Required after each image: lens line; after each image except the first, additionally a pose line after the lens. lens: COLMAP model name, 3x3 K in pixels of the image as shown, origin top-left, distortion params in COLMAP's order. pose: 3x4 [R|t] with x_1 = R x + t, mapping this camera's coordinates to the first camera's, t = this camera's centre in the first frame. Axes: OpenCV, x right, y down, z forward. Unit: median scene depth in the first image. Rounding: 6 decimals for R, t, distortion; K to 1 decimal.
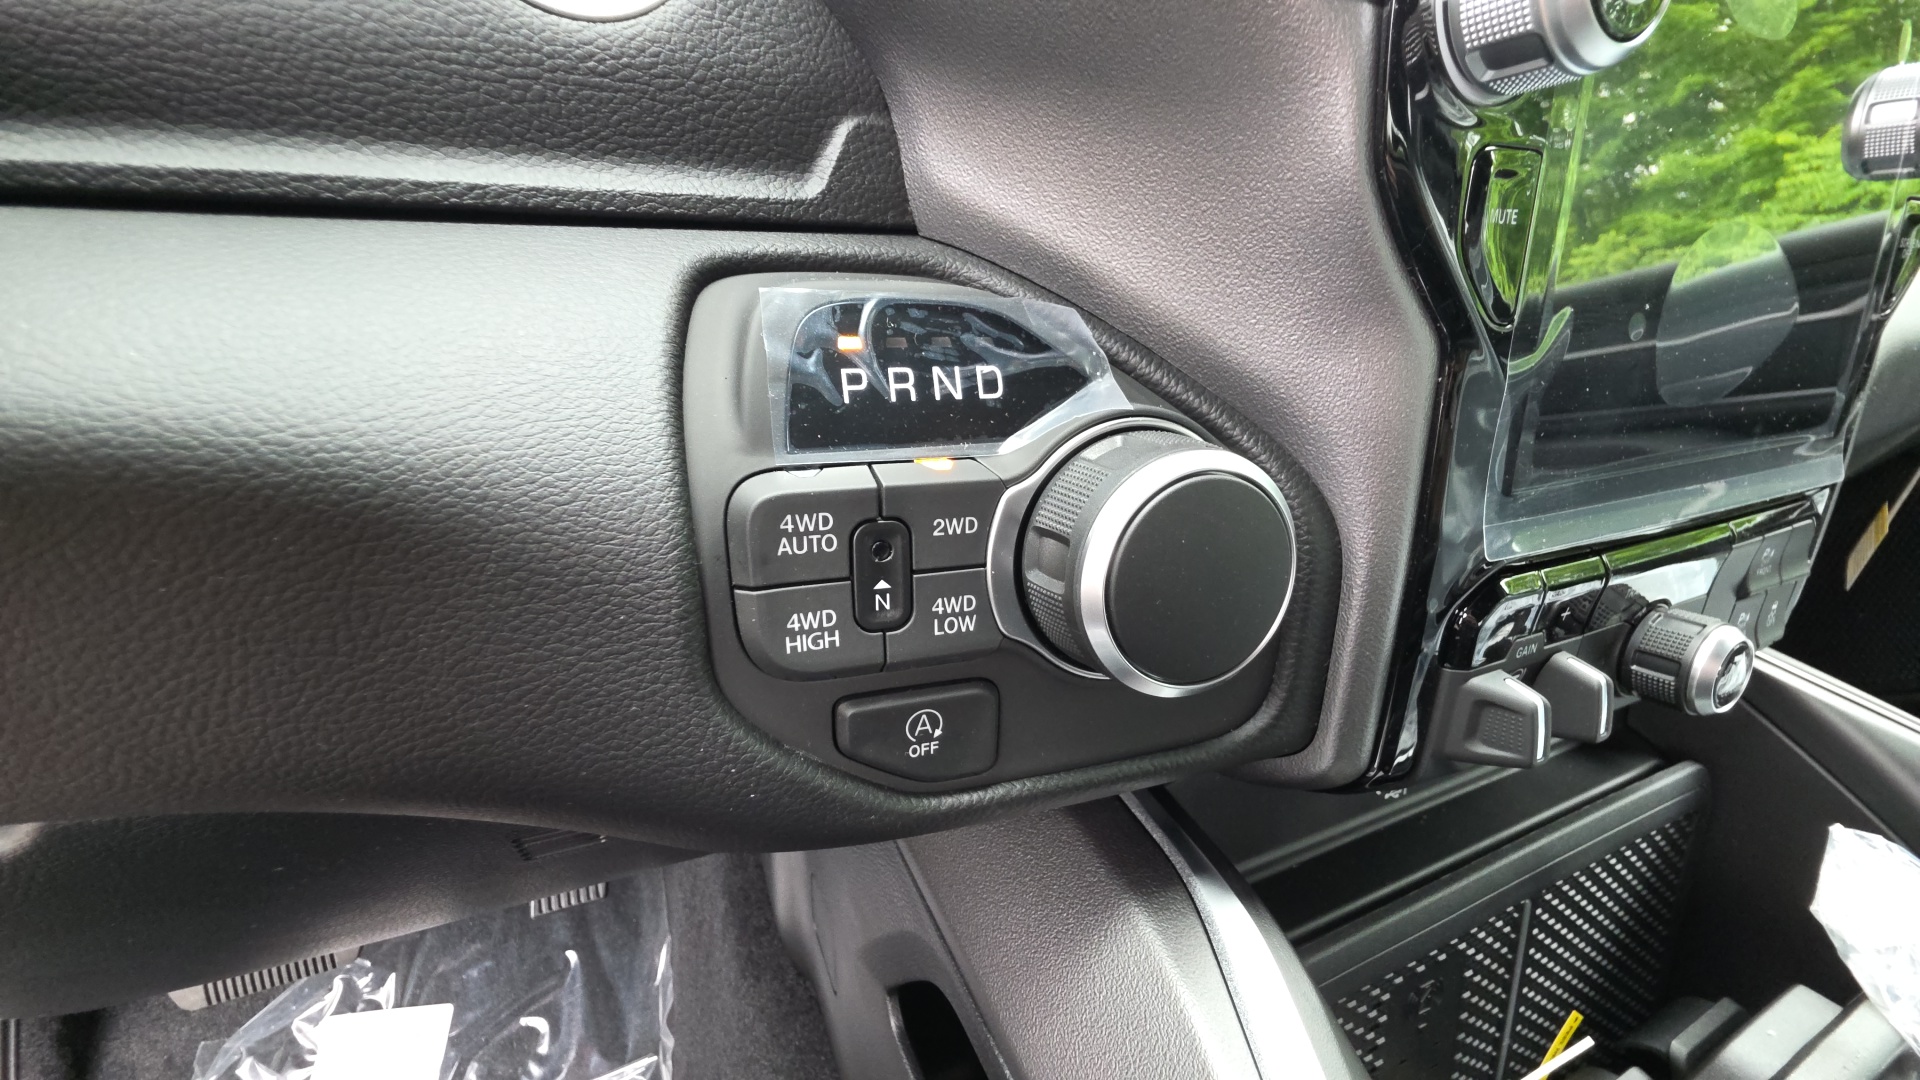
lens RADIAL K [[760.5, 0, 954.6], [0, 760.5, 531.8], [0, 0, 1]] dist [0.013248, -0.007646]
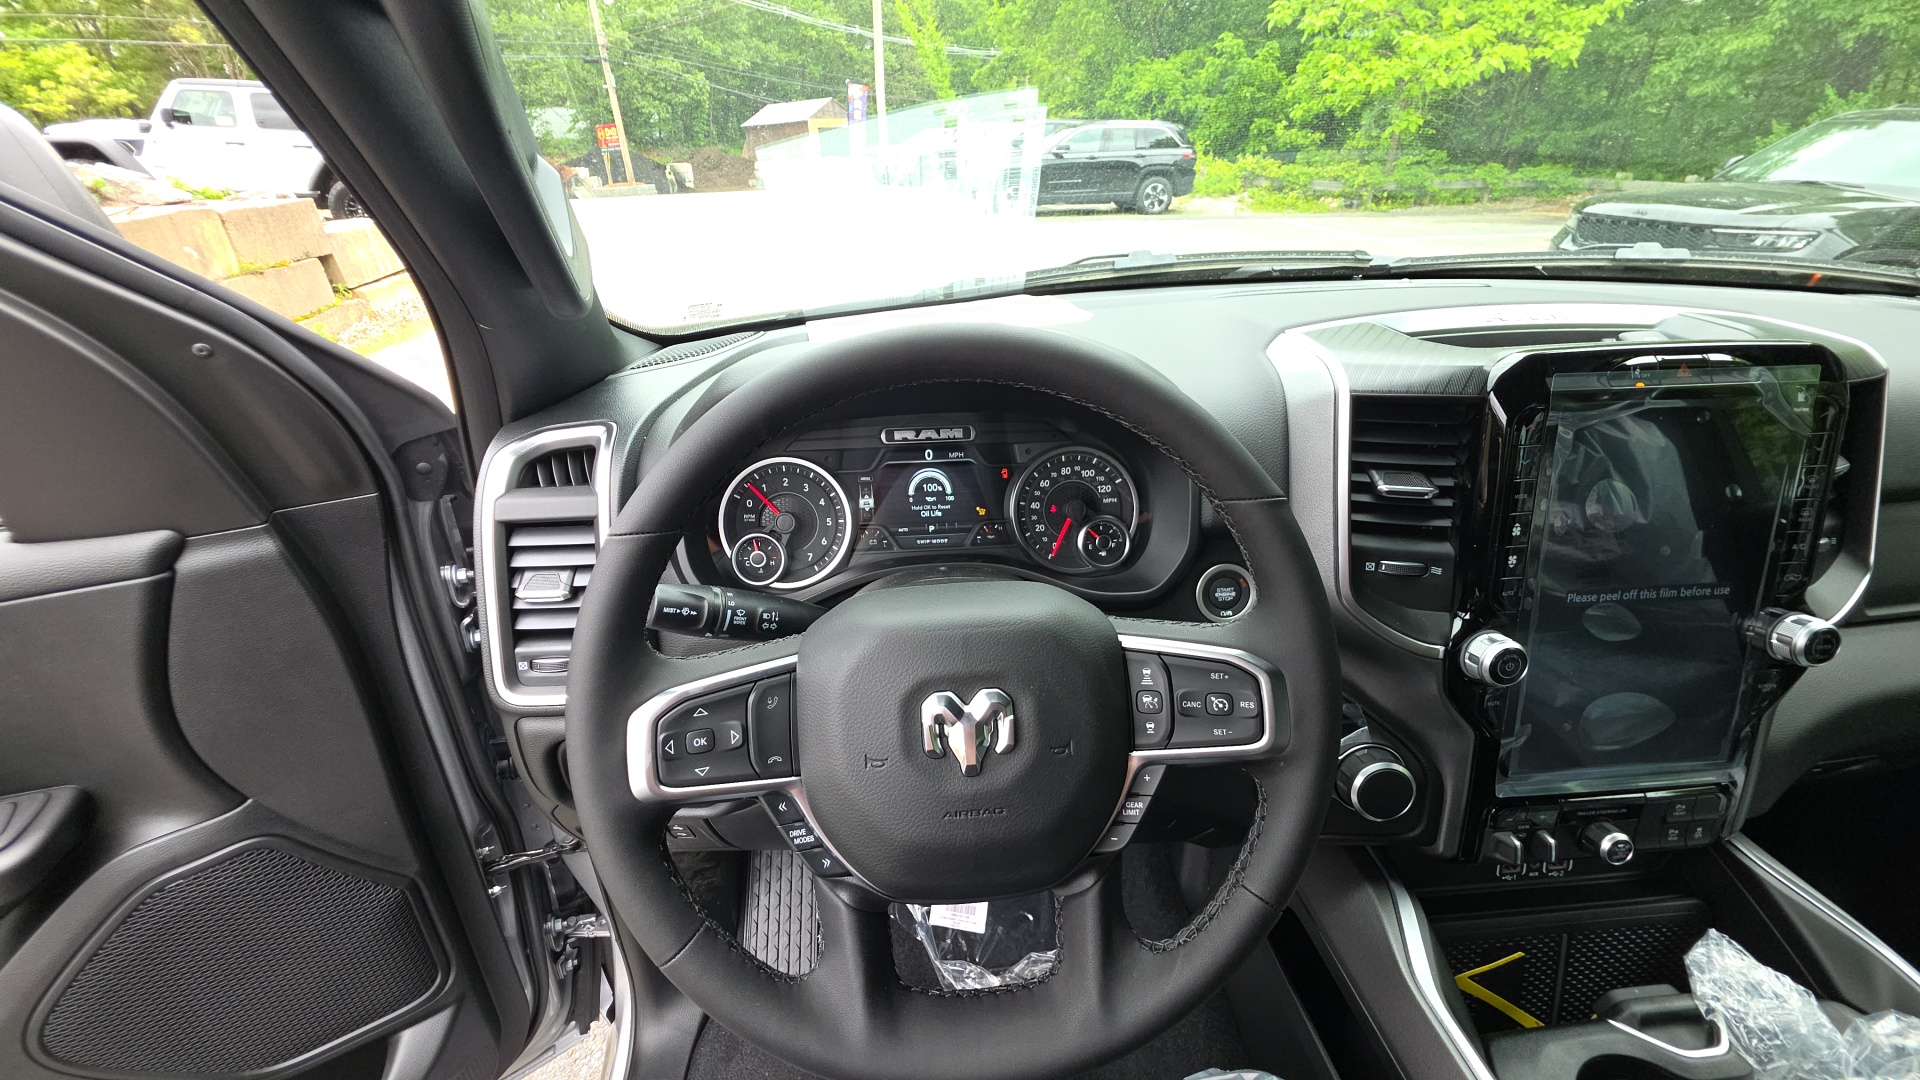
lens RADIAL K [[760.5, 0, 951.3], [0, 760.5, 540.6], [0, 0, 1]] dist [0.013248, -0.007646]
pose [[0.933577, 0.068956, -0.351679, -0.385712], [-0.077966, 0.996890, -0.011502, -0.810691], [0.349792, 0.038156, 0.936050, -2.817987]]
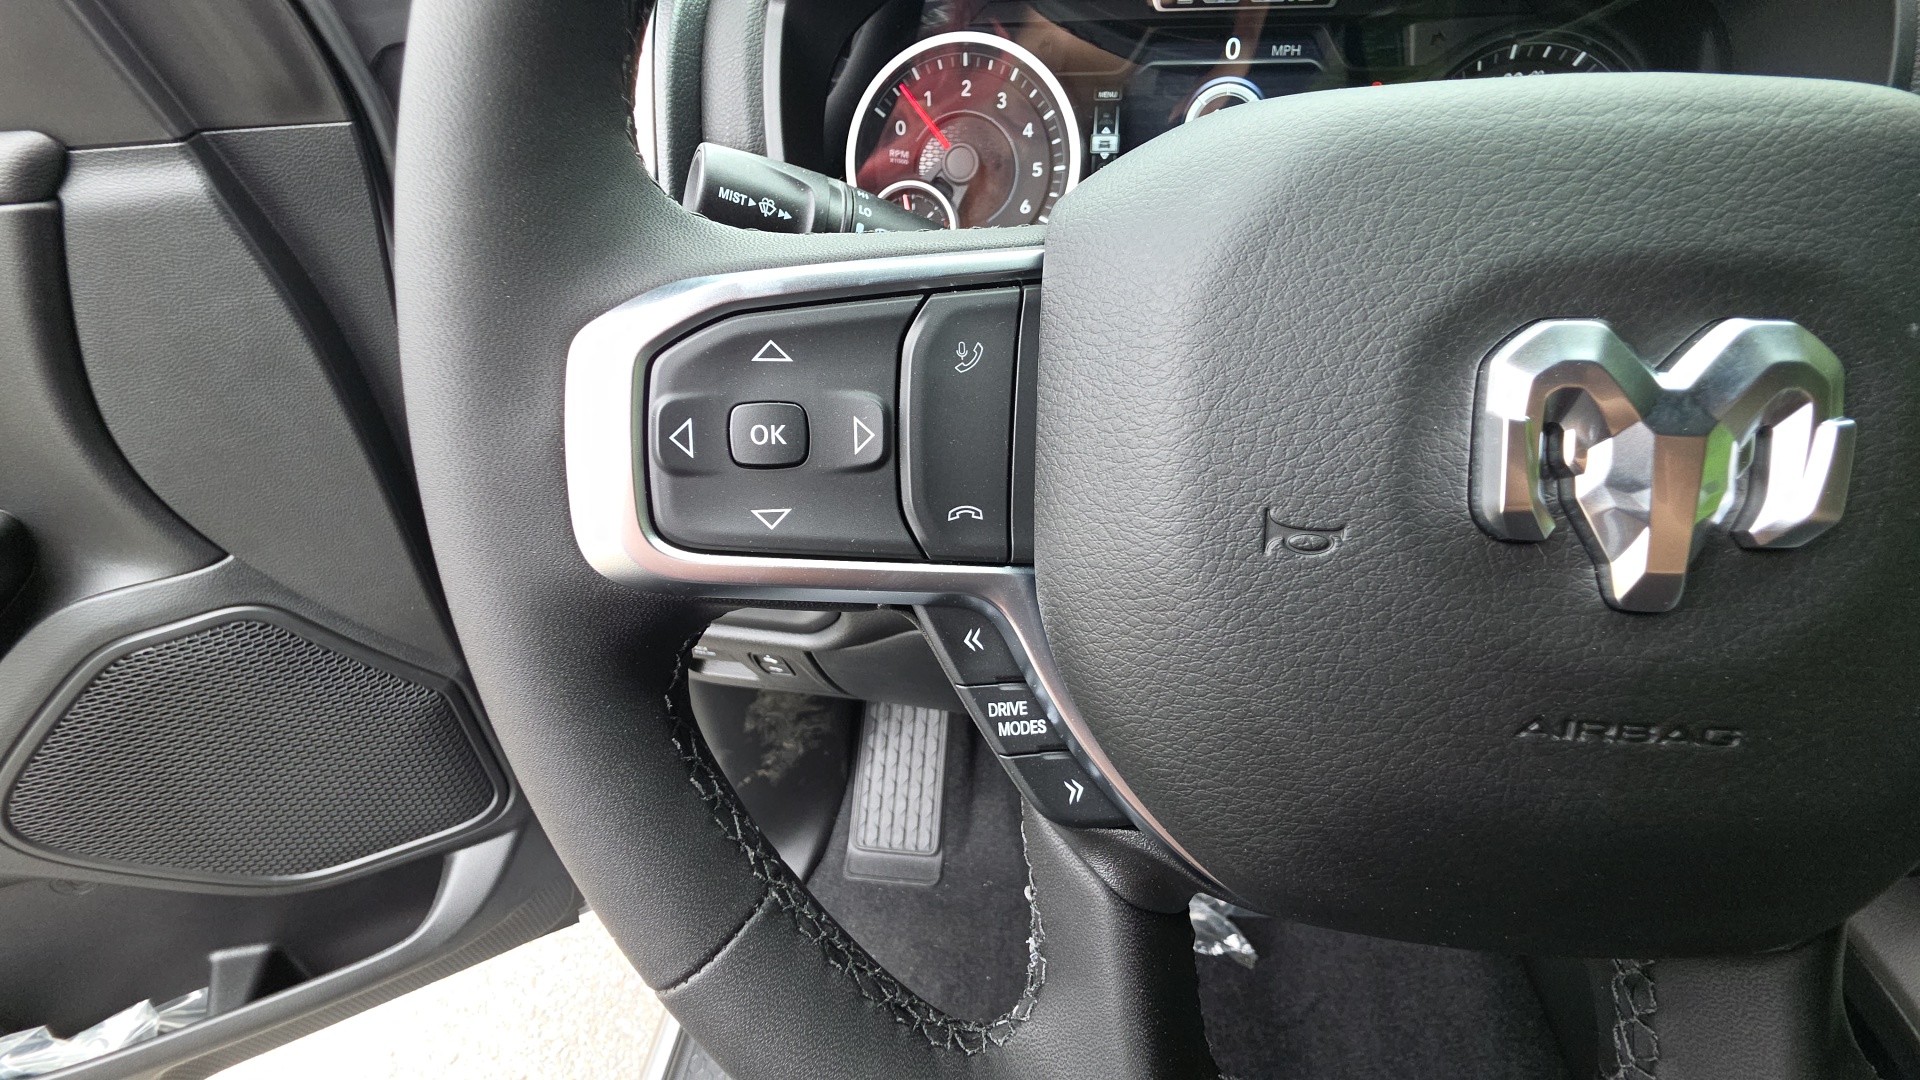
lens RADIAL K [[760.5, 0, 952.9], [0, 760.5, 541.7], [0, 0, 1]] dist [0.013248, -0.007646]
pose [[0.858904, 0.216173, -0.464277, -1.254452], [-0.148975, 0.972807, 0.177349, -0.257150], [0.489991, -0.083160, 0.867752, -1.575036]]
